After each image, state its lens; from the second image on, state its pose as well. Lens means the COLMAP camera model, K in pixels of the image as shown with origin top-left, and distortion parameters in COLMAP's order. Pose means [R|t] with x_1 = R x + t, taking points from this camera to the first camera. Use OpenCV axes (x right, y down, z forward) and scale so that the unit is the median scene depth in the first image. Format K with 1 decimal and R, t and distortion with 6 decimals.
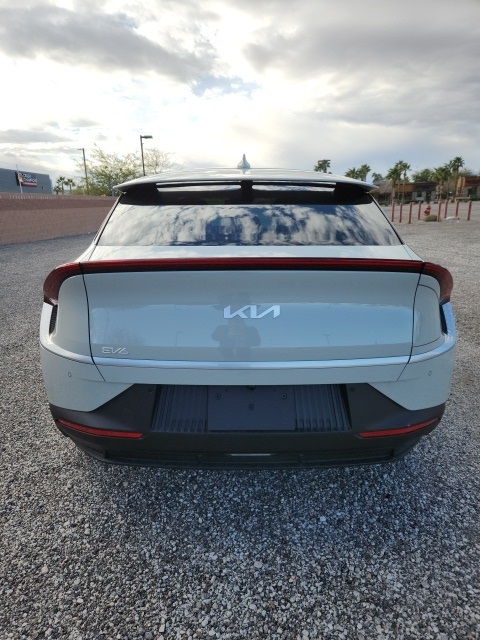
lens RADIAL K [[443.2, 0, 234.6], [0, 443.2, 321.7], [0, 0, 1]] dist [0.062216, -0.057370]
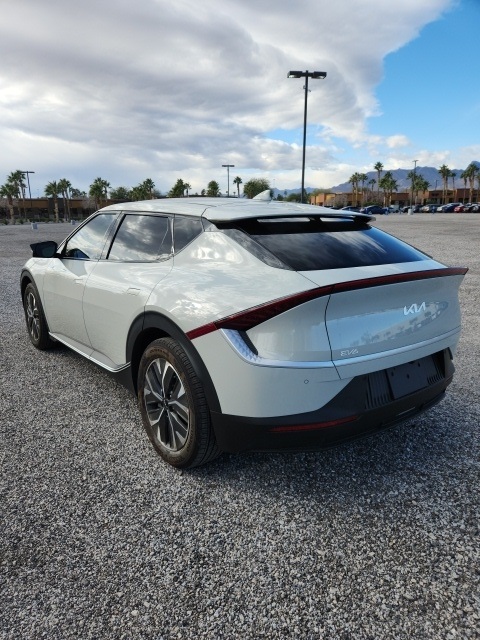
lens RADIAL K [[443.2, 0, 234.6], [0, 443.2, 321.7], [0, 0, 1]] dist [0.062216, -0.057370]
pose [[0.785285, -0.131122, 0.605091, -0.058286], [0.148748, 0.988648, 0.021194, -0.004364], [-0.601001, 0.073363, 0.795874, 0.008508]]
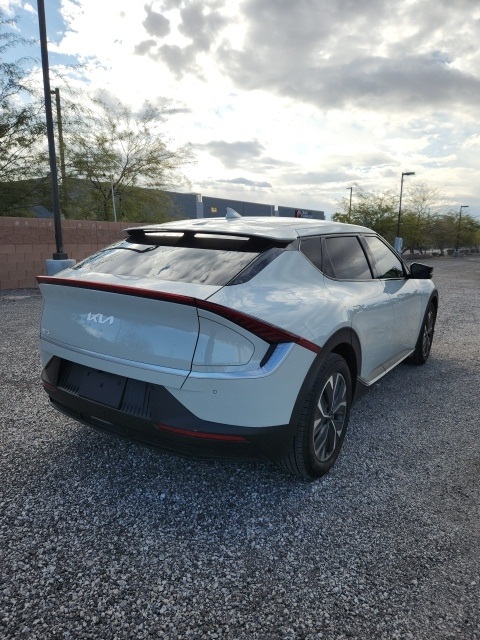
lens RADIAL K [[443.2, 0, 234.6], [0, 443.2, 321.7], [0, 0, 1]] dist [0.062216, -0.057370]
pose [[0.817027, 0.136580, -0.560190, 0.055125], [-0.175979, 0.984252, -0.016692, -0.002965], [0.549089, 0.112219, 0.828196, 0.001025]]
